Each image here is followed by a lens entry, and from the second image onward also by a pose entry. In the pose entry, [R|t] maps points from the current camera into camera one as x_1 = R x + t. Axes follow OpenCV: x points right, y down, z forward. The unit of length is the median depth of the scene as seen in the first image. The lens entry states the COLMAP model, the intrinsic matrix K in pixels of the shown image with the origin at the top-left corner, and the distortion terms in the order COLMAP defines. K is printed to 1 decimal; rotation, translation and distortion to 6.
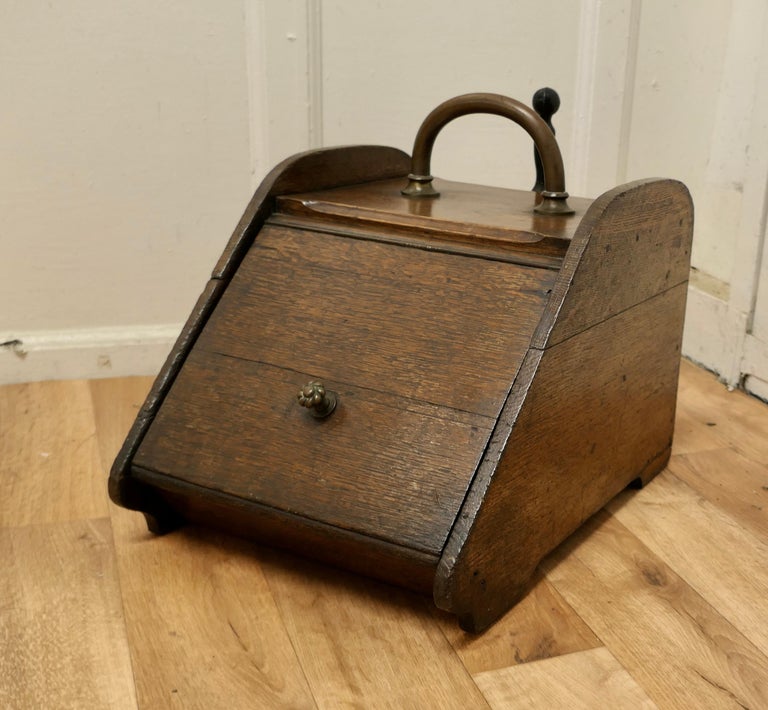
lens RADIAL K [[1048.2, 0, 384.0], [0, 1048.2, 355.0], [0, 0, 1]] dist [-0.012948, -0.018756]
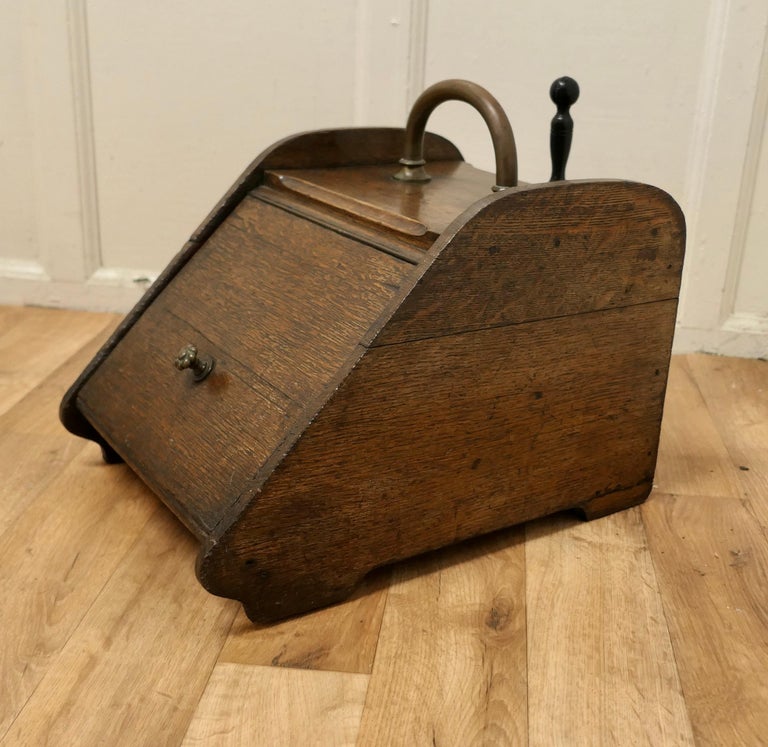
lens RADIAL K [[962.5, 0, 367.3], [0, 962.5, 293.5], [0, 0, 1]] dist [-0.013414, -0.017487]
pose [[0.899625, 0.125182, -0.418336, 0.464692], [-0.135548, 0.990758, 0.004979, -0.052755], [0.415093, 0.052225, 0.908279, 0.187824]]
